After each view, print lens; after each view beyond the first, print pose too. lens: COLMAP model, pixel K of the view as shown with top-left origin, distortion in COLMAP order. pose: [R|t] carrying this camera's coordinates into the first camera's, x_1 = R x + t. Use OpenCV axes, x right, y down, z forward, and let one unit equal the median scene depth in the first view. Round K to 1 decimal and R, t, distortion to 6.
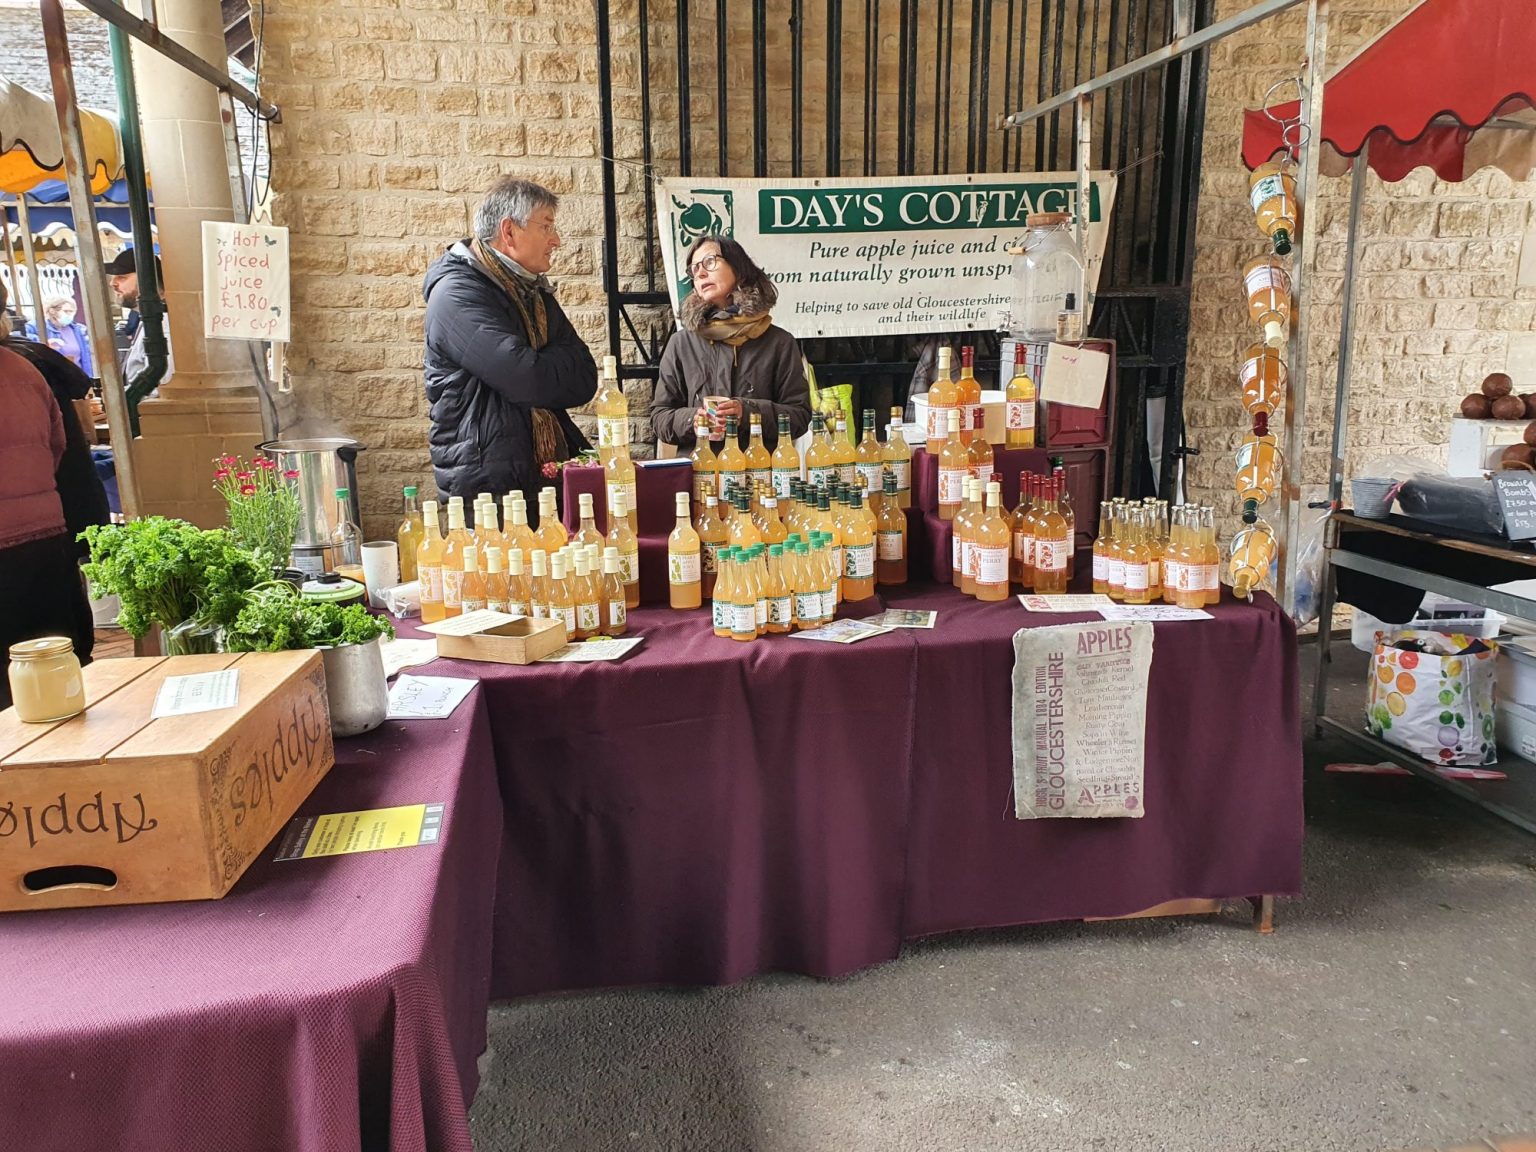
lens RADIAL K [[1126.7, 0, 768.0], [0, 1126.7, 576.0], [0, 0, 1]] dist [0.002957, -0.009007]
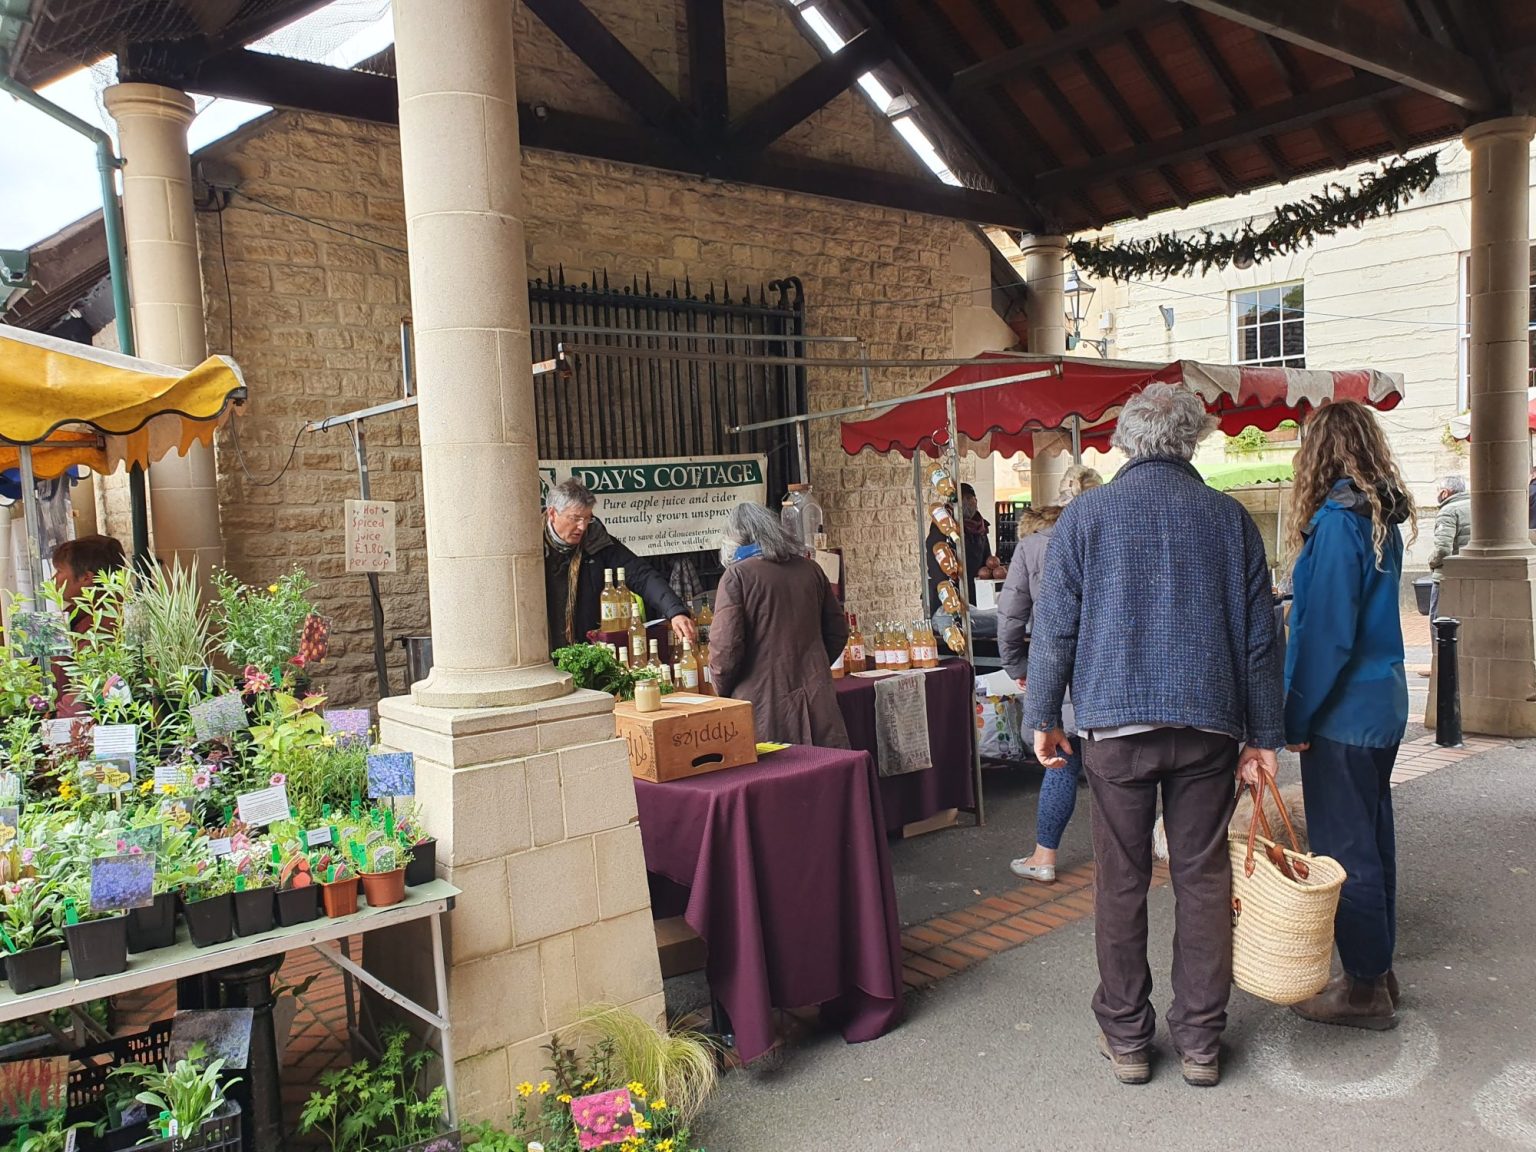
lens RADIAL K [[1126.7, 0, 768.0], [0, 1126.7, 576.0], [0, 0, 1]] dist [0.002957, -0.009007]
pose [[0.871636, -0.059073, 0.486580, -0.521569], [0.157409, 0.973864, -0.163744, 0.092366], [-0.464190, 0.219318, 0.858154, -0.400073]]
